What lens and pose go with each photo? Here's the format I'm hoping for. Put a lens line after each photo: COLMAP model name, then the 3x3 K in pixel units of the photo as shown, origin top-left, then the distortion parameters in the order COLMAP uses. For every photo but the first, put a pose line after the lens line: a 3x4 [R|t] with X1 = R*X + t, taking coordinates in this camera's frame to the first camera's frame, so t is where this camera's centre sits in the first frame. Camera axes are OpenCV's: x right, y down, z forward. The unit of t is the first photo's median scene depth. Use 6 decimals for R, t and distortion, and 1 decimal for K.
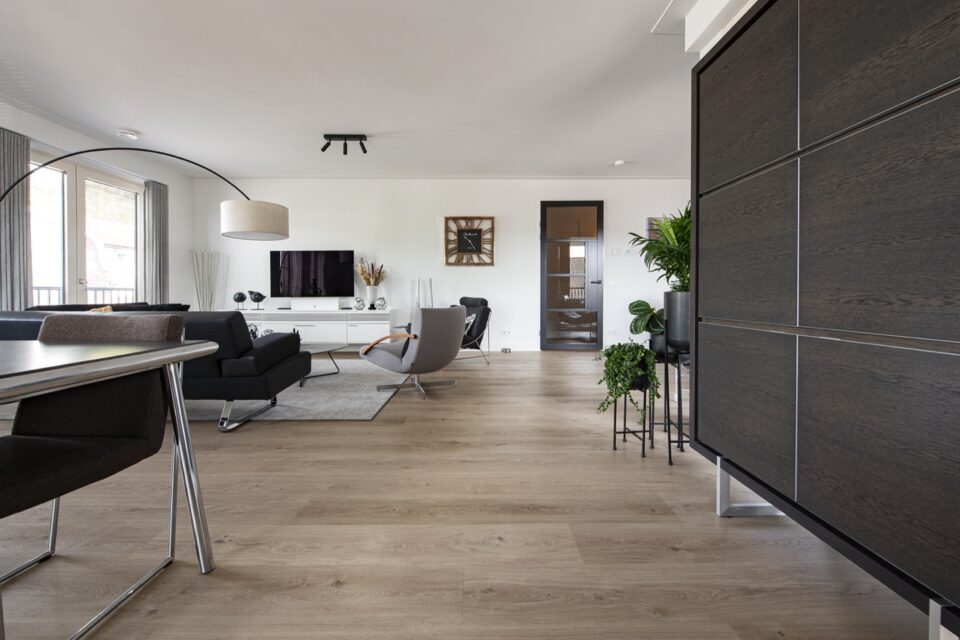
lens RADIAL K [[395.3, 0, 482.6], [0, 395.3, 296.3], [0, 0, 1]] dist [0.002173, -0.005335]
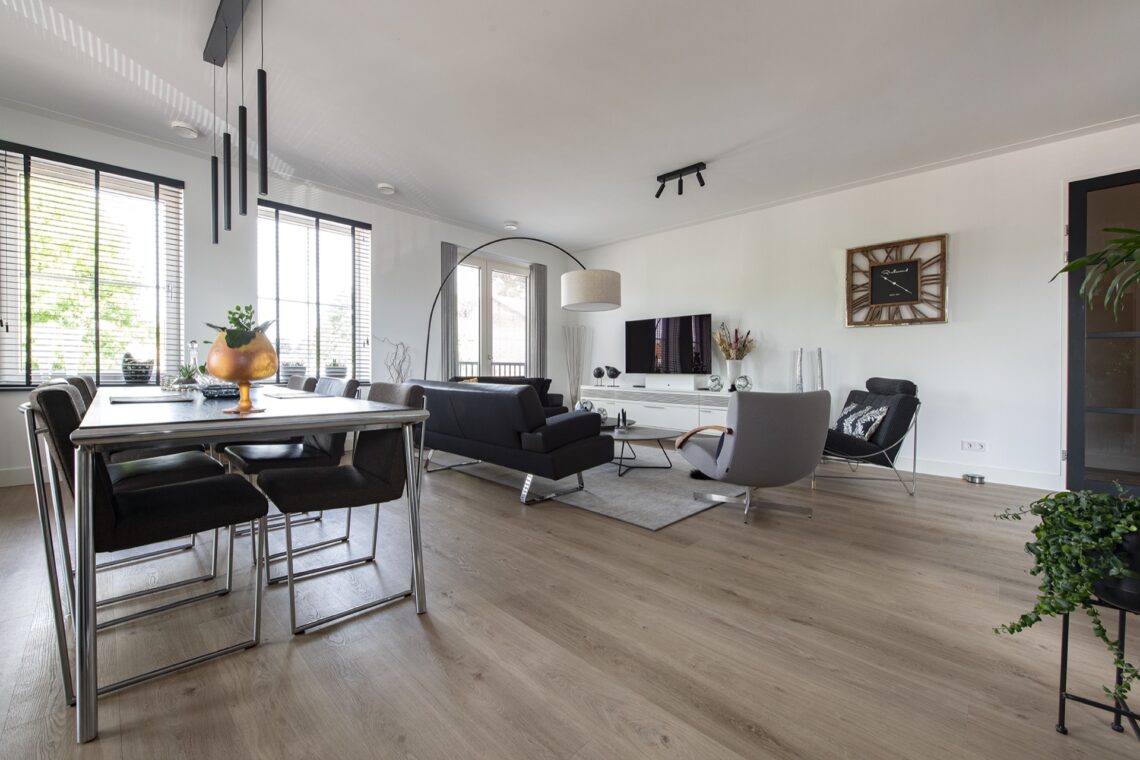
lens RADIAL K [[508.8, 0, 538.3], [0, 508.8, 371.3], [0, 0, 1]] dist [-0.000919, -0.000862]
pose [[0.639586, 0.011946, -0.768627, 0.249507], [-0.016586, 0.999861, 0.001739, -0.000681], [0.768541, 0.011636, 0.639695, 0.127030]]
